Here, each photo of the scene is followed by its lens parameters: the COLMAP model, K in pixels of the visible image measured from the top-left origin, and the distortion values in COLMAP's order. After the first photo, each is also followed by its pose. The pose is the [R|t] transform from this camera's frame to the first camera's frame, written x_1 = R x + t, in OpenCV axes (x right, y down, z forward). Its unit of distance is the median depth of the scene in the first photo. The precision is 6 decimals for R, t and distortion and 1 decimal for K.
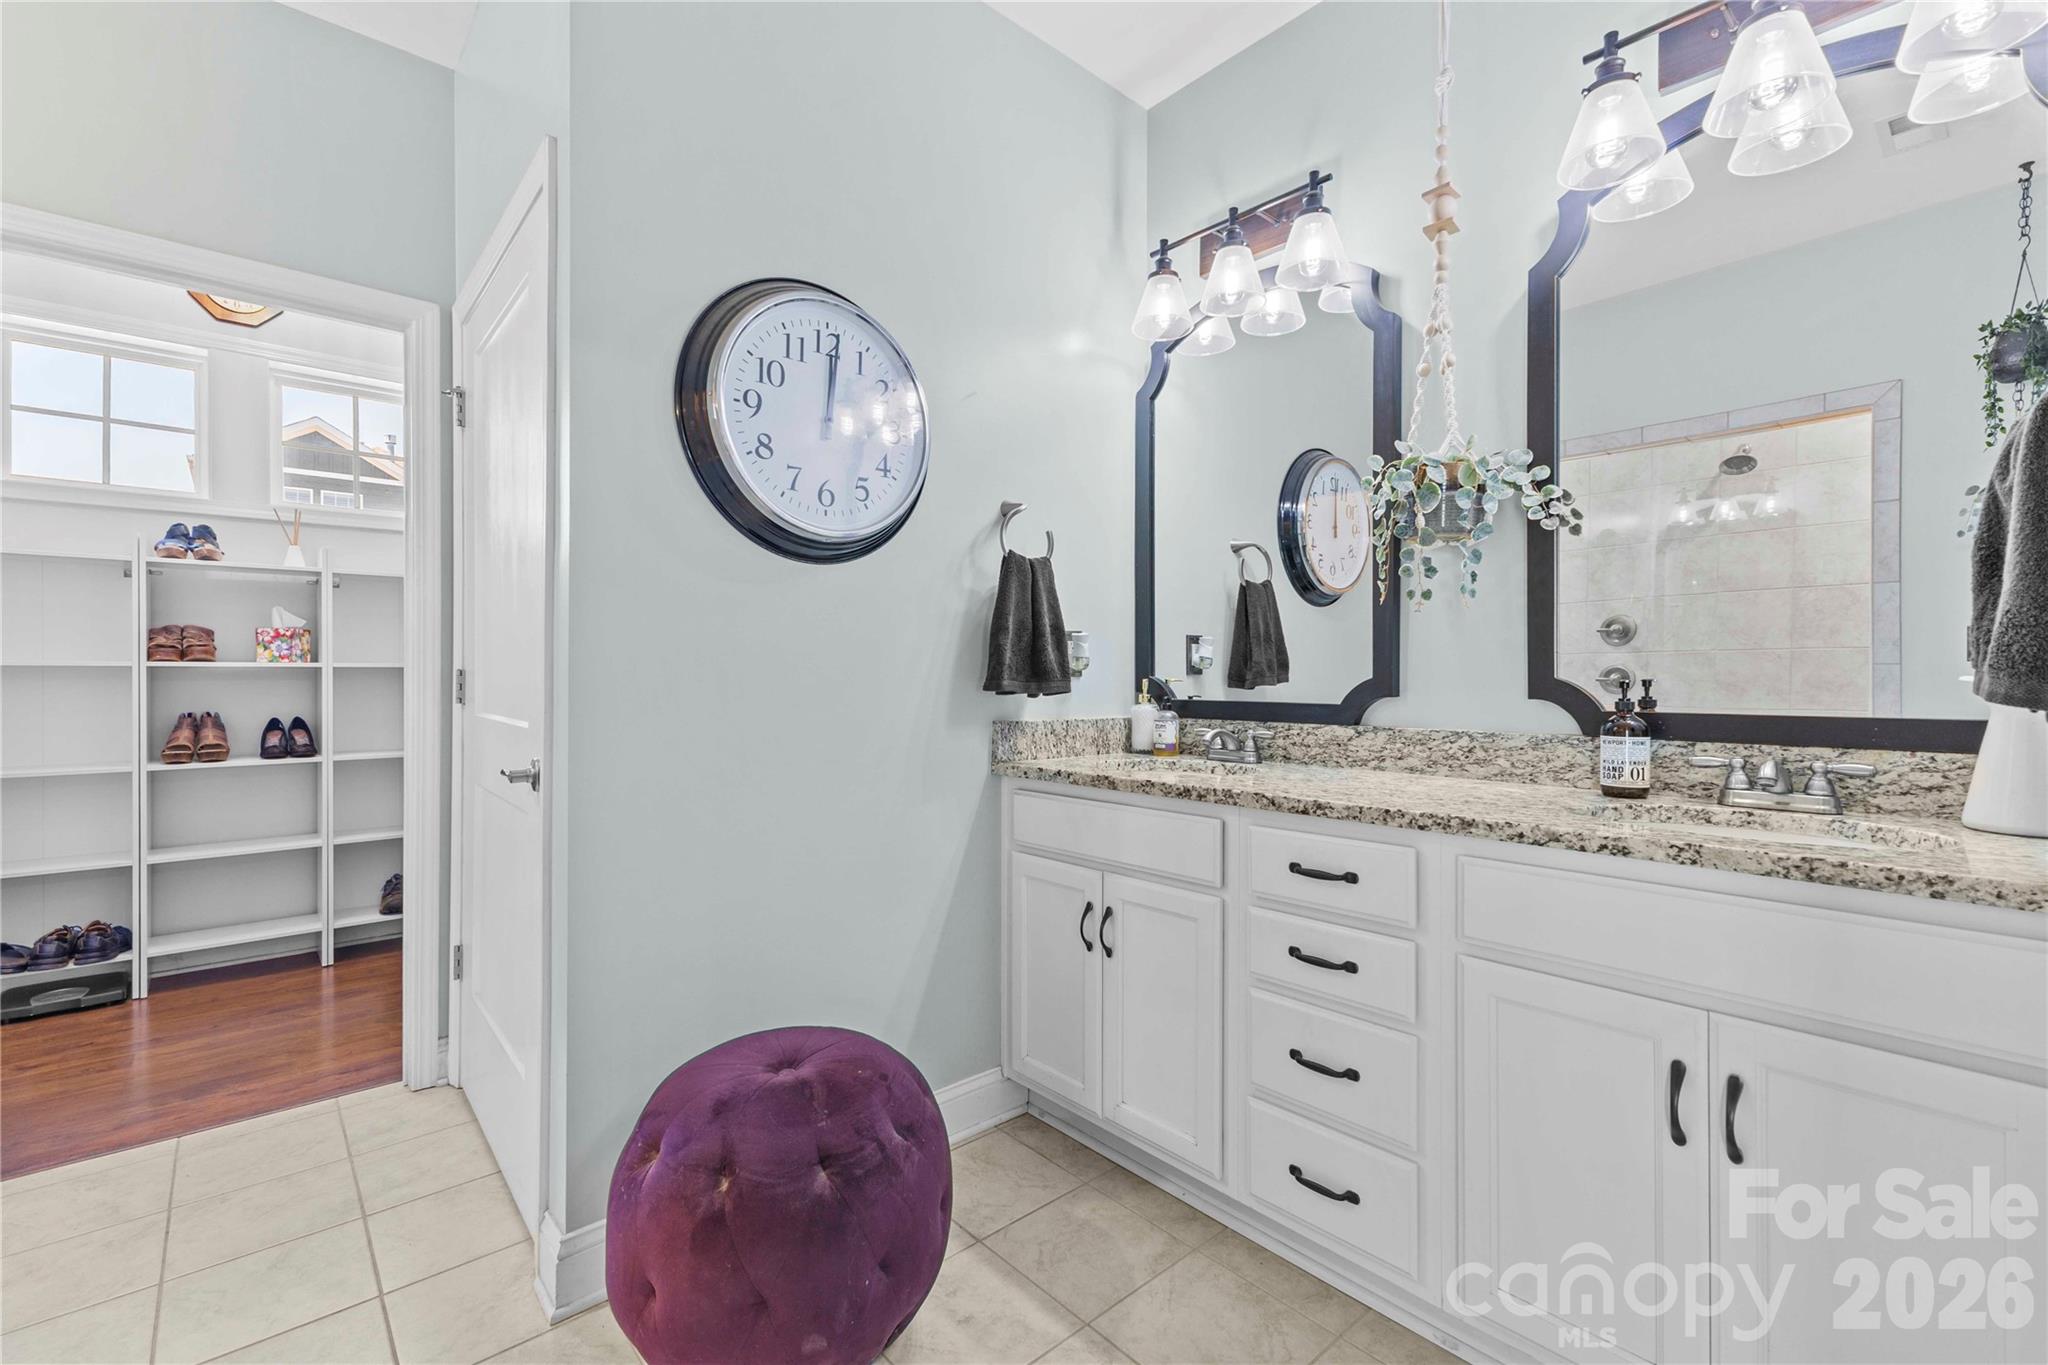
lens RADIAL K [[887.3, 0, 1010.5], [0, 887.3, 676.9], [0, 0, 1]] dist [-0.000571, 0.000290]
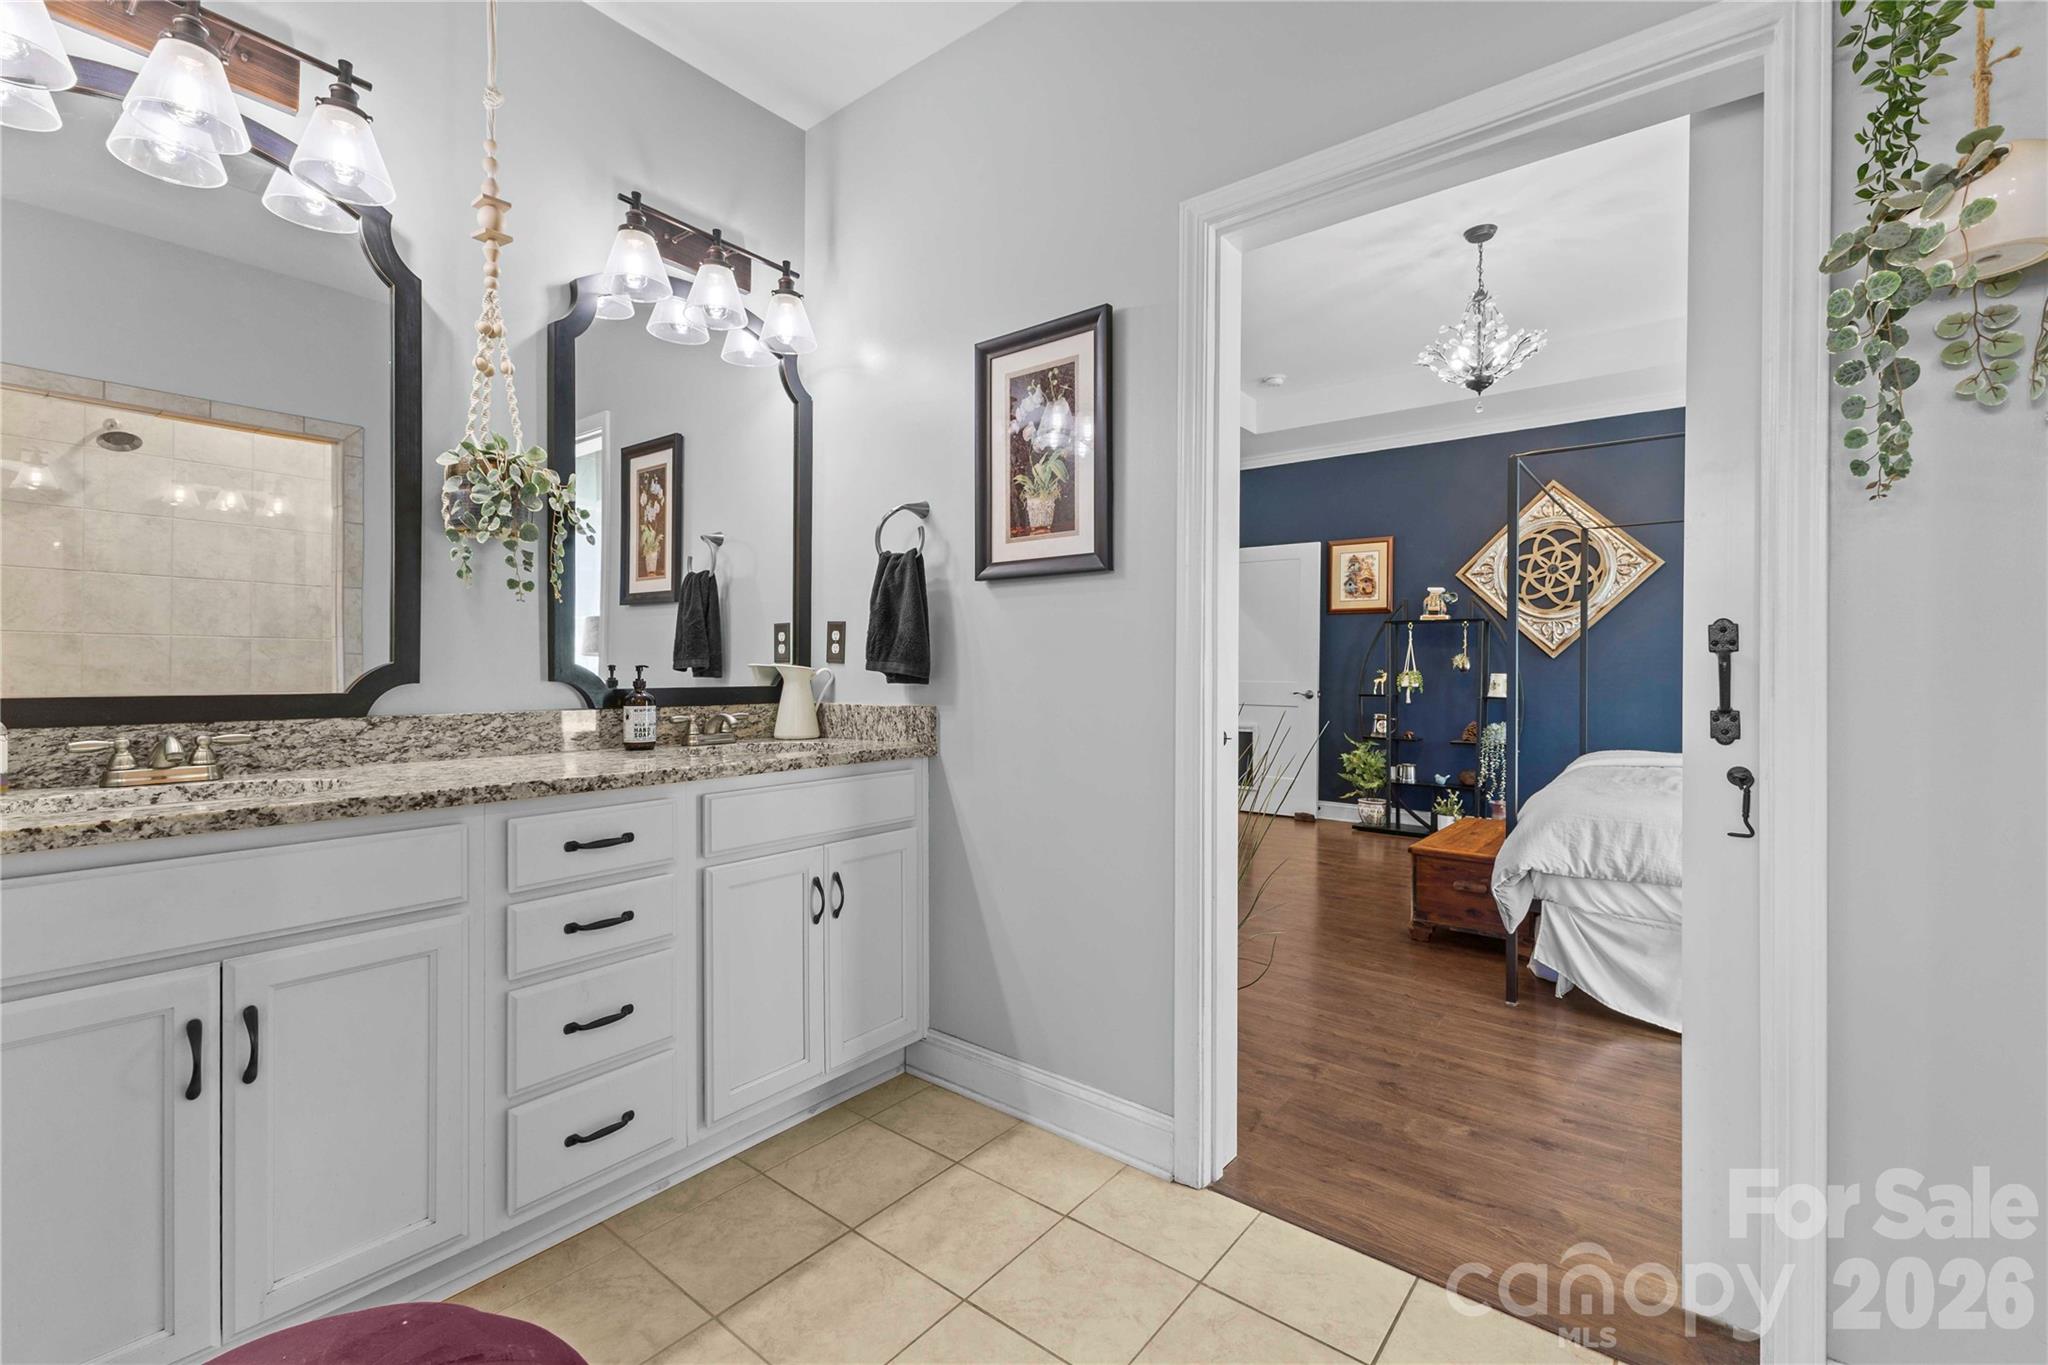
lens RADIAL K [[887.3, 0, 1010.4], [0, 887.3, 676.3], [0, 0, 1]] dist [-0.000571, 0.000290]
pose [[-0.191477, -0.006775, 0.981474, -0.643872], [-0.001386, 0.999977, 0.006632, 0.008221], [-0.981496, -0.000090, -0.191482, 0.572120]]
